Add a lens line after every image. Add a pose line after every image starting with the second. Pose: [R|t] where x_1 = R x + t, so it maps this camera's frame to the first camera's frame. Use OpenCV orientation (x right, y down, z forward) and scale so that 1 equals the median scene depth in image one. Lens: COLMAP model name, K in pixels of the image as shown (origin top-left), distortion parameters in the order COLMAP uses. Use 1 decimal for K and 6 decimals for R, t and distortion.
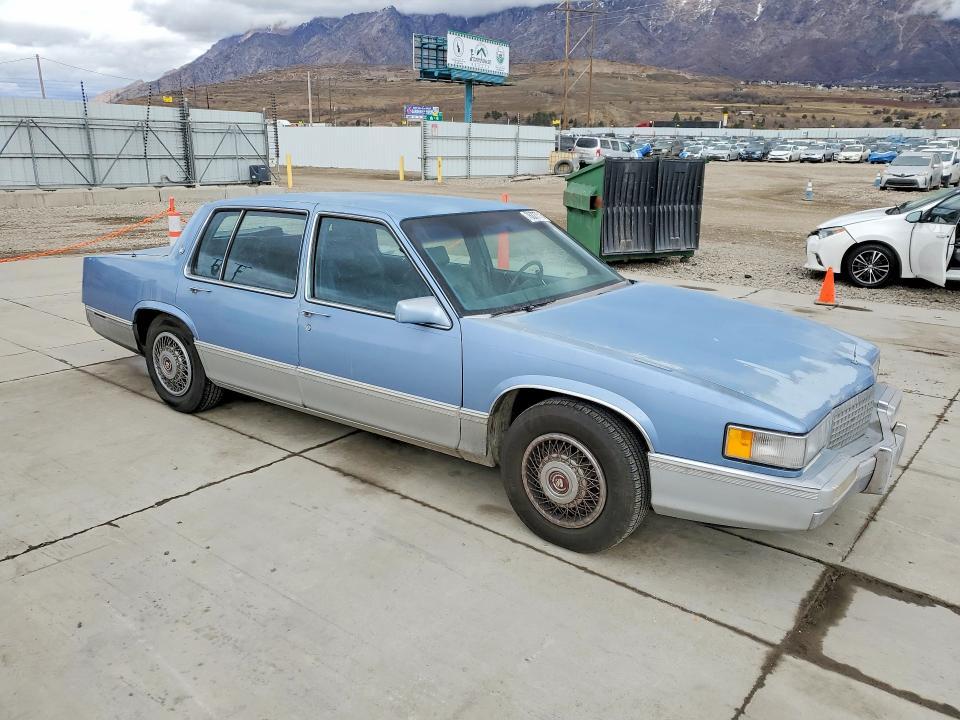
lens RADIAL K [[763.5, 0, 482.7], [0, 763.5, 360.8], [0, 0, 1]] dist [0.027680, -0.017207]
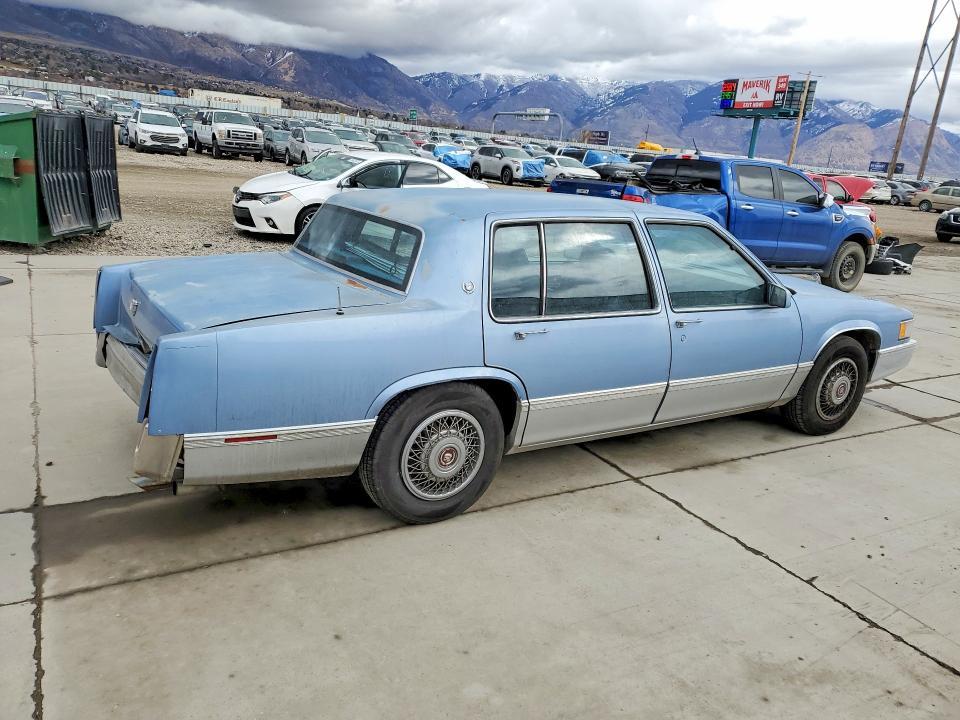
lens RADIAL K [[763.5, 0, 481.5], [0, 763.5, 360.7], [0, 0, 1]] dist [0.027680, -0.017207]
pose [[0.346952, -0.238268, 0.907112, -1.124769], [0.171165, 0.967034, 0.188541, -0.228612], [-0.922132, 0.089851, 0.376297, 0.800608]]
